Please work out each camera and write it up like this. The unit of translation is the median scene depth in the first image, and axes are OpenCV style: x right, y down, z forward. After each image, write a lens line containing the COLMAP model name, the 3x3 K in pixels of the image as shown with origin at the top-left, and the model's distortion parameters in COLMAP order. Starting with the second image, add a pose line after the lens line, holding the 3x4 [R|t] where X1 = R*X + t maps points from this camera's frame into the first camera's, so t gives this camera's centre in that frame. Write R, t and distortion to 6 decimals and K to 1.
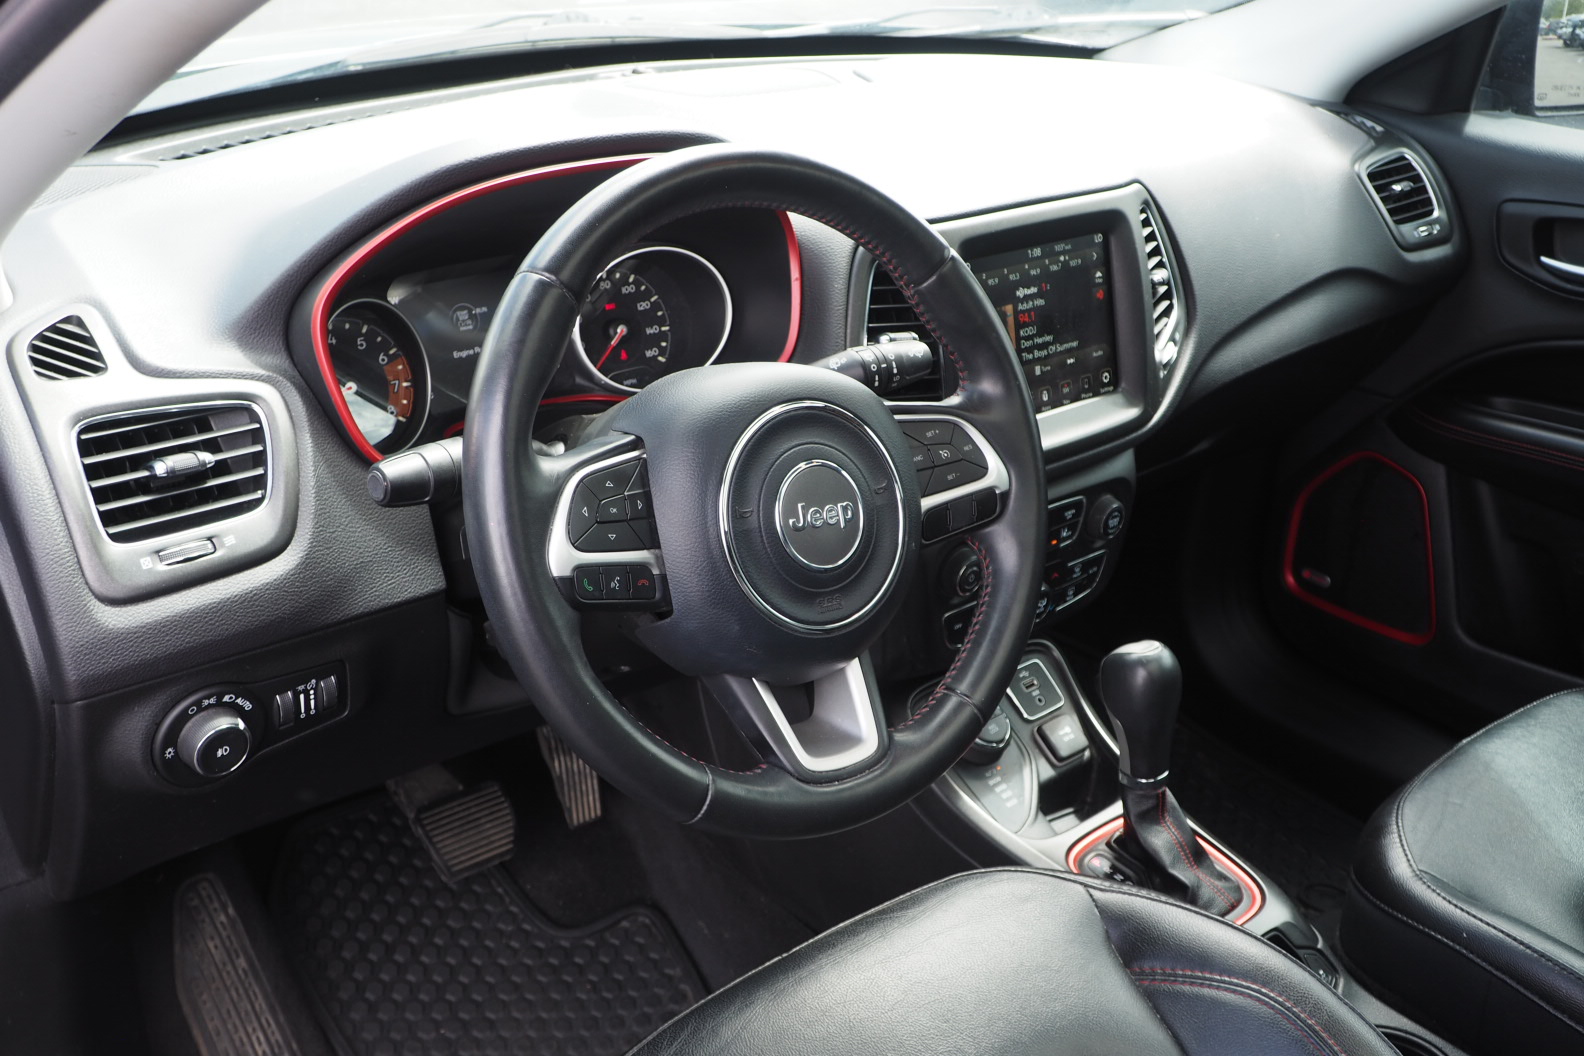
lens RADIAL K [[1569.6, 0, 786.3], [0, 1569.6, 497.9], [0, 0, 1]] dist [0.002087, 0.001108]
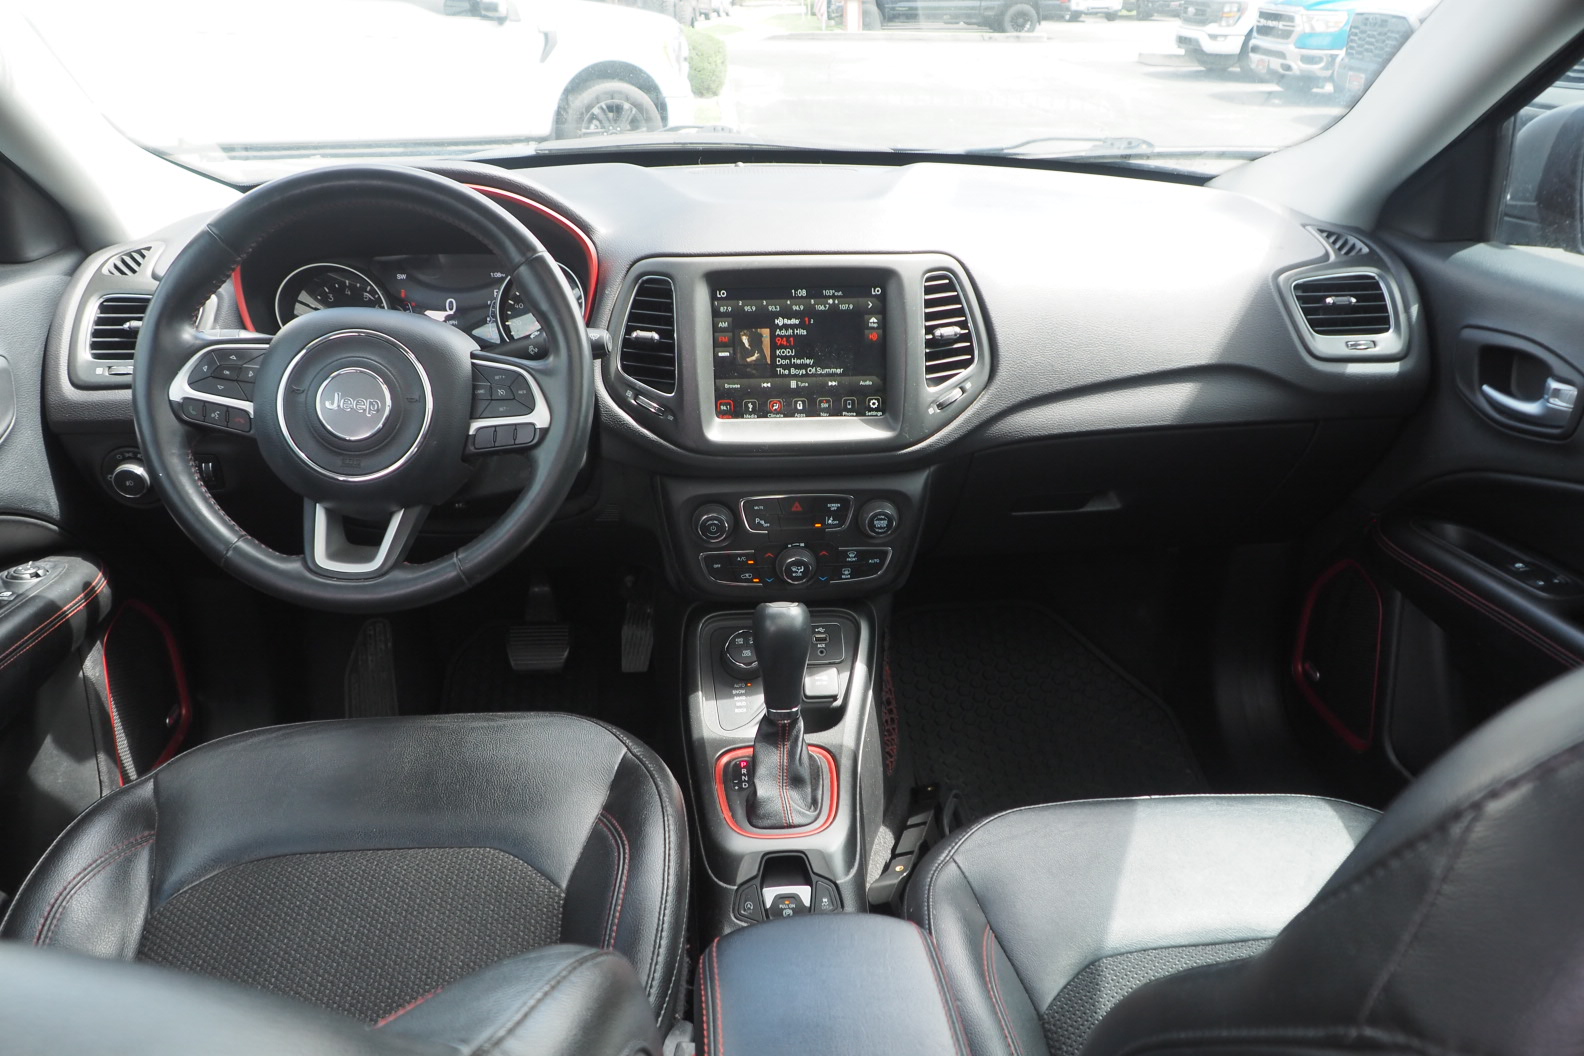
lens RADIAL K [[1139.3, 0, 792.0], [0, 1139.3, 528.0], [0, 0, 1]] dist [-0.022579, 0.001580]
pose [[0.808162, 0.201480, -0.553425, 0.698107], [-0.211146, 0.976319, 0.047104, -0.009314], [0.549810, 0.078786, 0.831566, 0.224778]]
